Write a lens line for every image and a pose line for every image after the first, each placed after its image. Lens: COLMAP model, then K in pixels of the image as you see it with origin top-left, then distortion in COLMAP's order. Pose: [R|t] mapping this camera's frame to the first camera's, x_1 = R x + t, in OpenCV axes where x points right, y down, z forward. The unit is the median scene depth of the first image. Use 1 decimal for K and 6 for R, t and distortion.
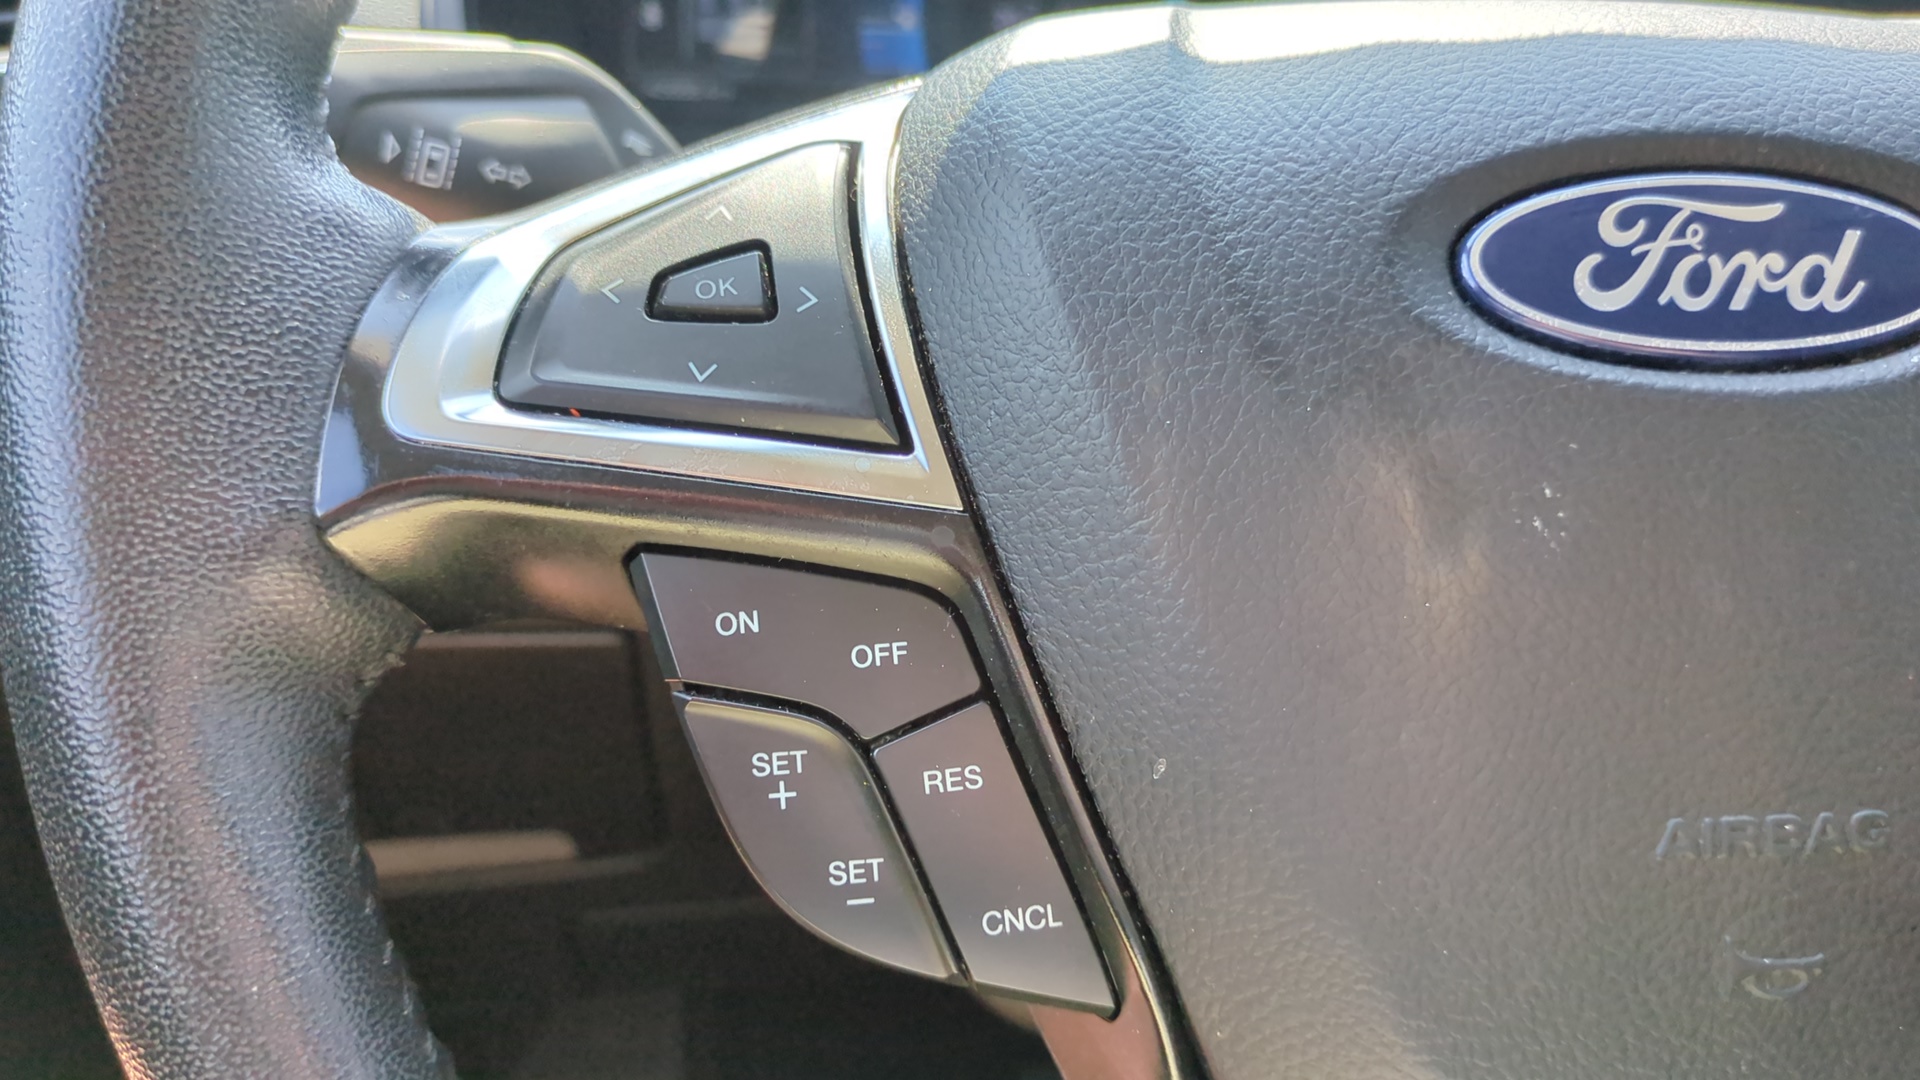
lens RADIAL K [[1429.7, 0, 960.0], [0, 1429.7, 540.0], [0, 0, 1]] dist [0.001776, -0.058829]
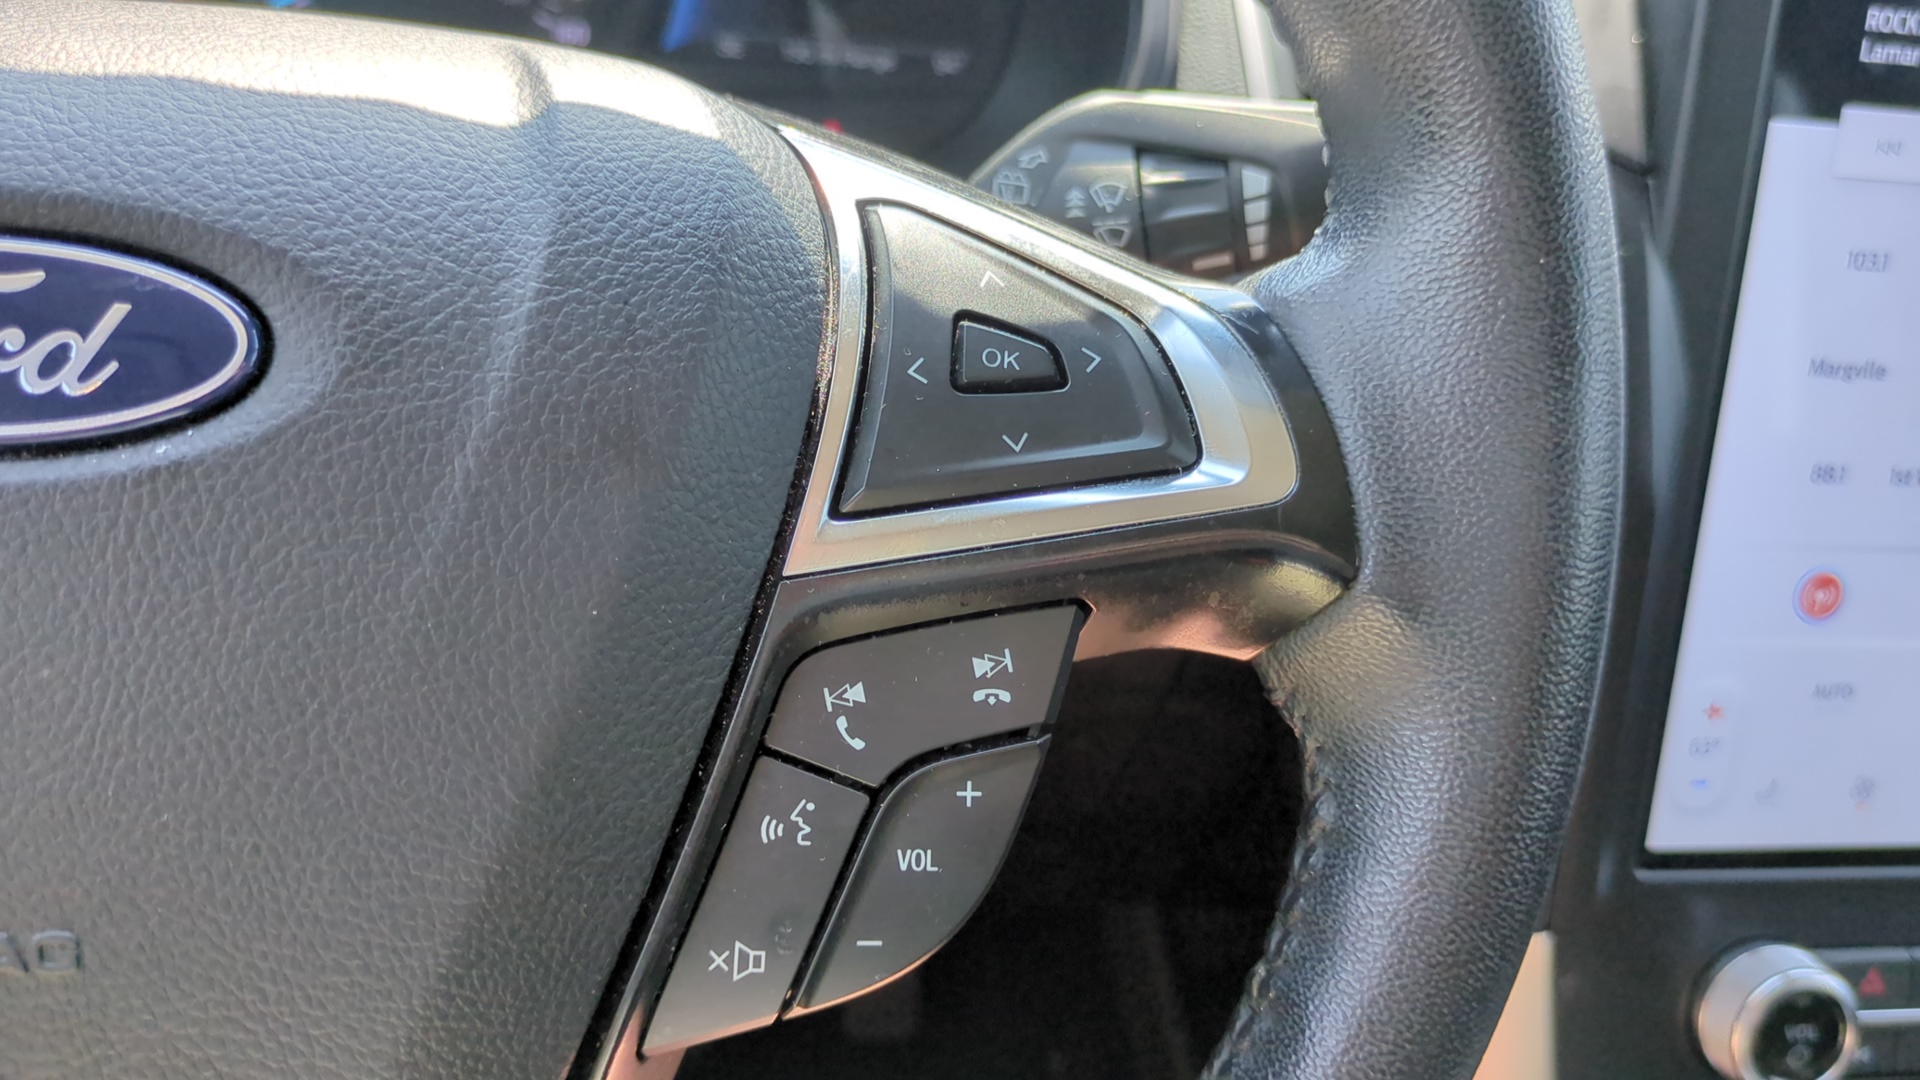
lens RADIAL K [[1429.7, 0, 960.0], [0, 1429.7, 540.0], [0, 0, 1]] dist [0.001776, -0.058829]
pose [[0.993941, 0.031066, 0.105434, 1.086960], [-0.040871, 0.994907, 0.092141, -0.174159], [-0.102034, -0.095892, 0.990148, 0.011005]]
